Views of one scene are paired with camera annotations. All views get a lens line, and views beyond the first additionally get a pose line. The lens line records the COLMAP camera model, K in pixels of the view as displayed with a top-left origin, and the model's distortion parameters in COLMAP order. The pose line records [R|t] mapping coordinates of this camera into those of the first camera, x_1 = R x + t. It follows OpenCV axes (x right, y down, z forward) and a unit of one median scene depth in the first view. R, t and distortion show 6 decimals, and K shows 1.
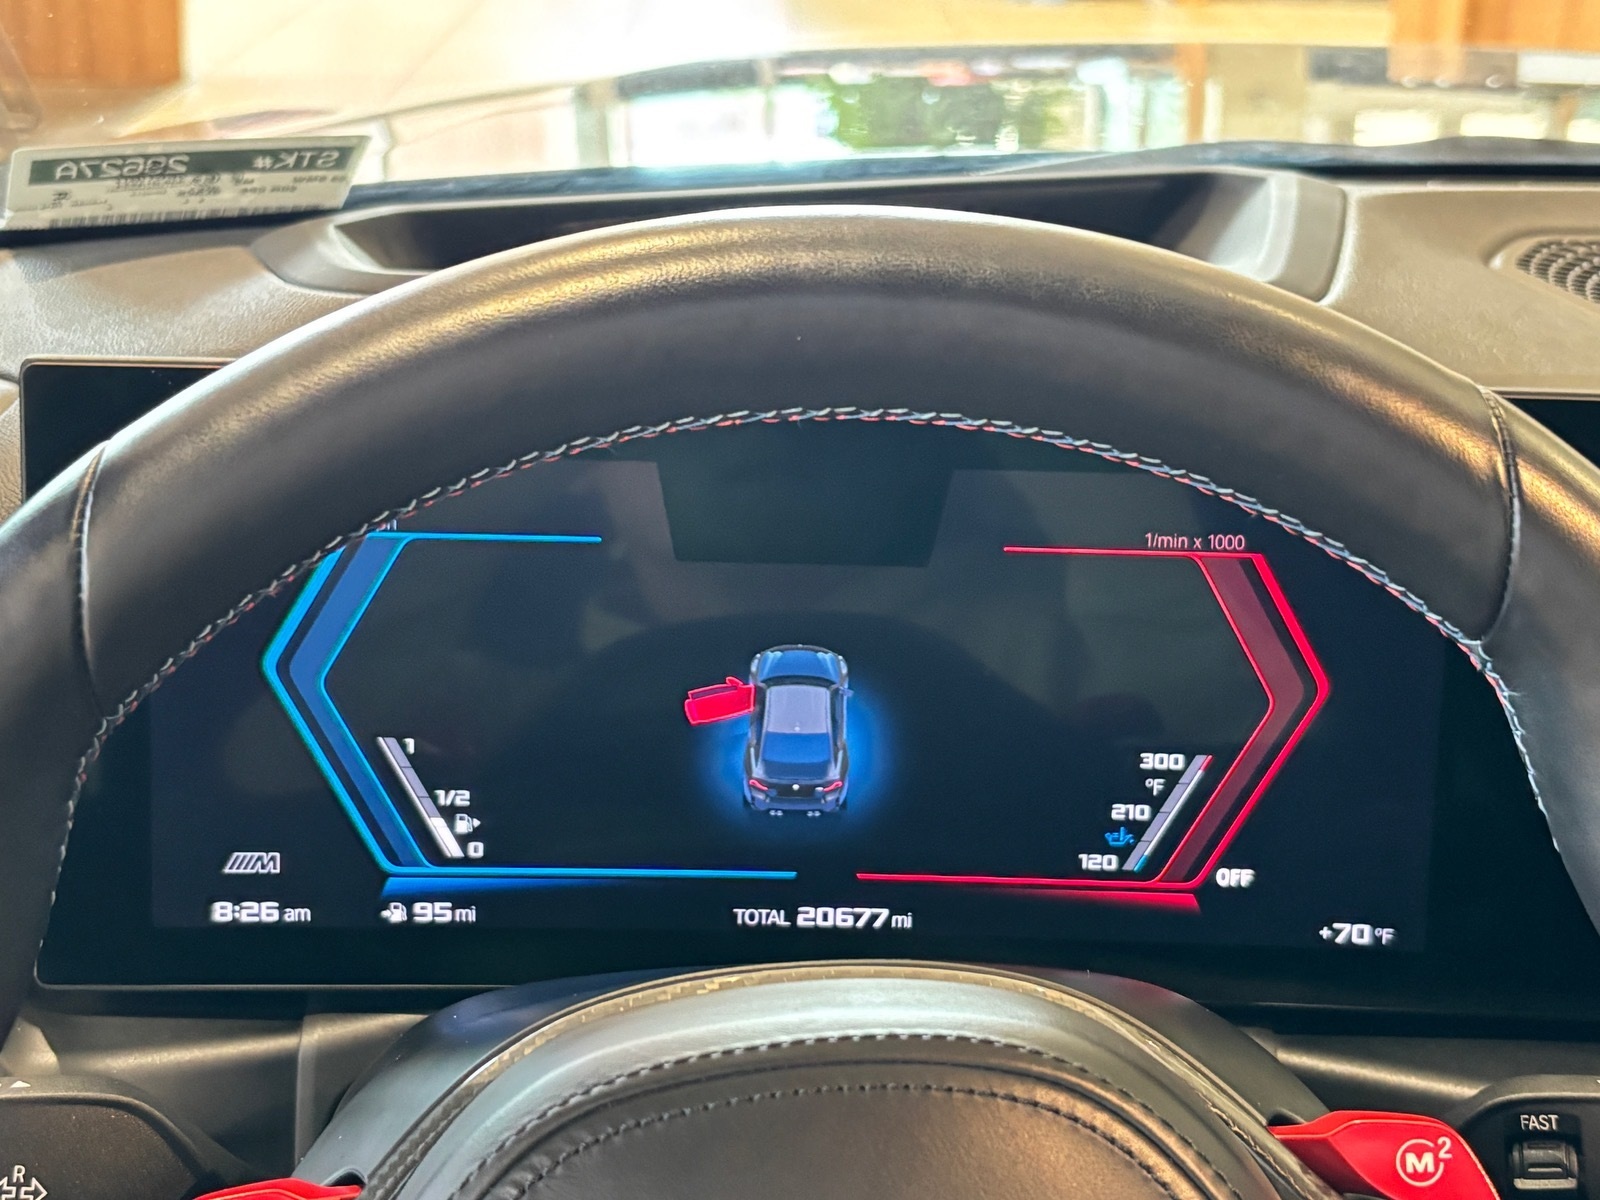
lens RADIAL K [[2451.1, 0, 785.3], [0, 2451.1, 613.9], [0, 0, 1]] dist [0.143306, 0.000000]
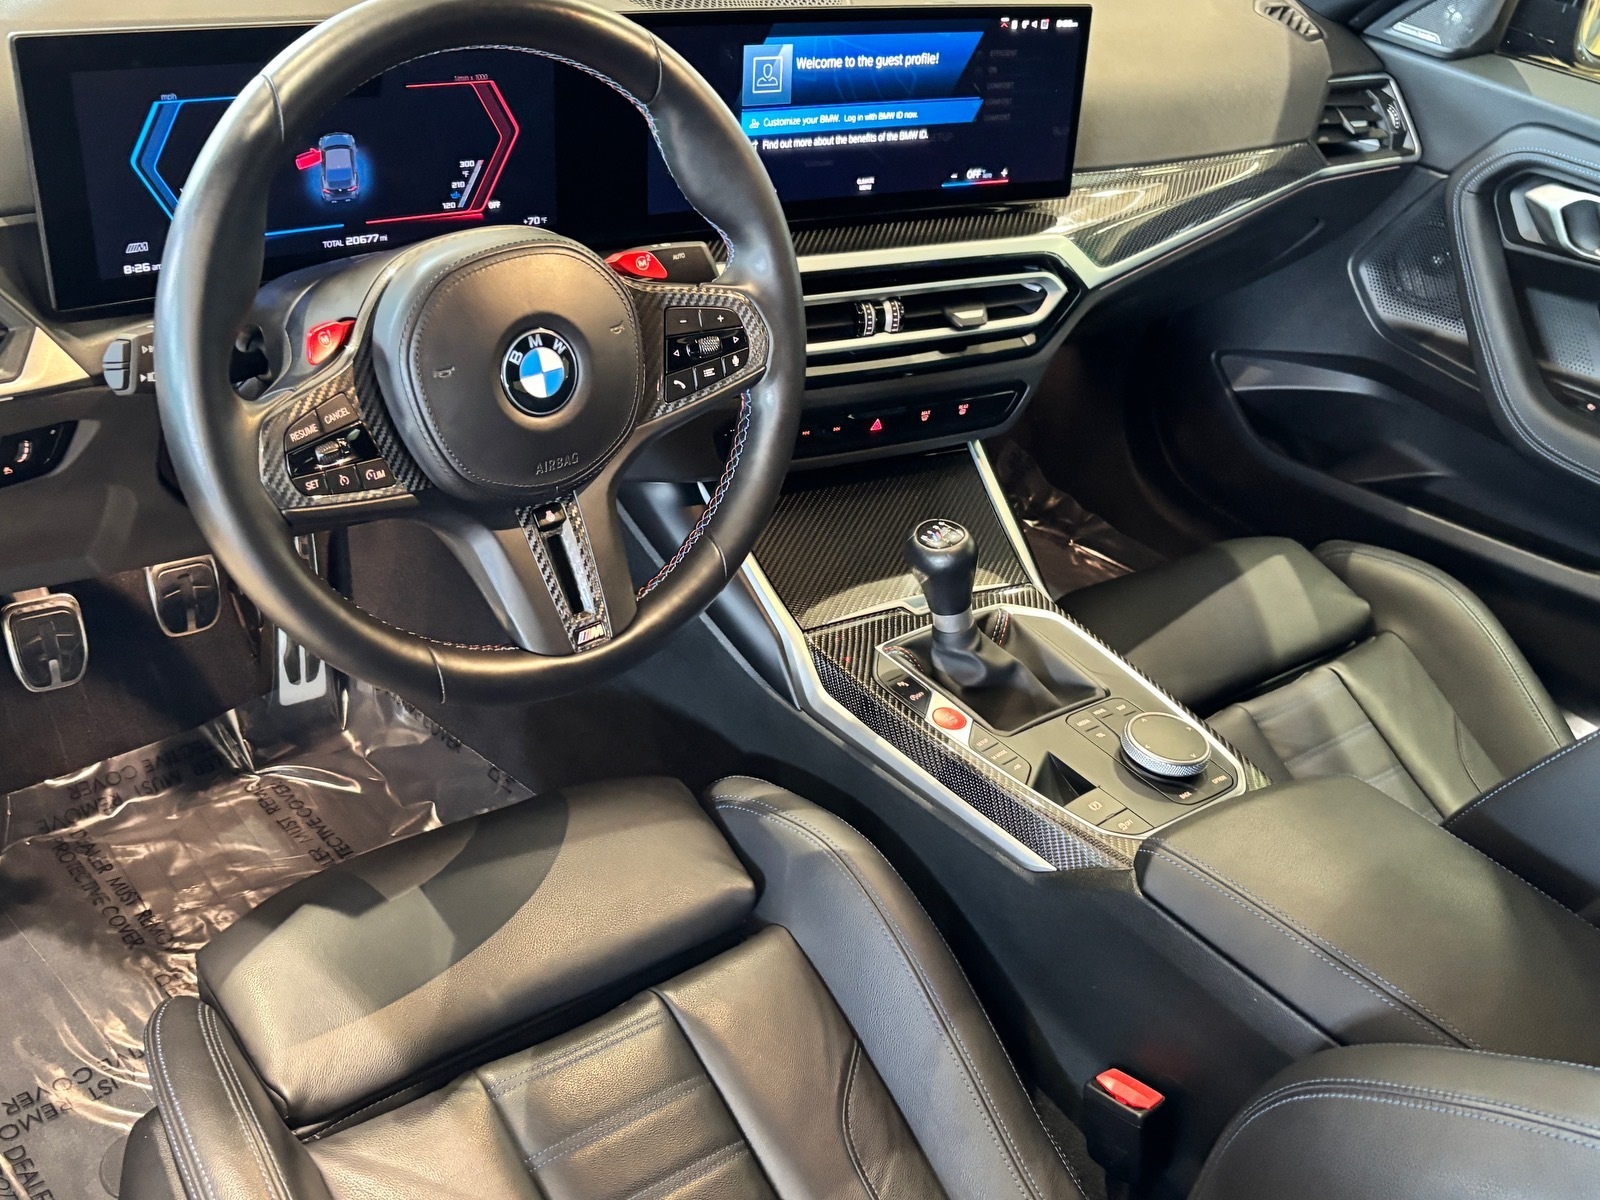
lens RADIAL K [[1664.5, 0, 796.6], [0, 1664.5, 608.3], [0, 0, 1]] dist [0.010378, 0.000000]
pose [[0.792105, -0.256081, 0.554069, -0.698234], [0.079466, 0.943276, 0.322359, -0.040971], [-0.605190, -0.211312, 0.767523, -0.721781]]
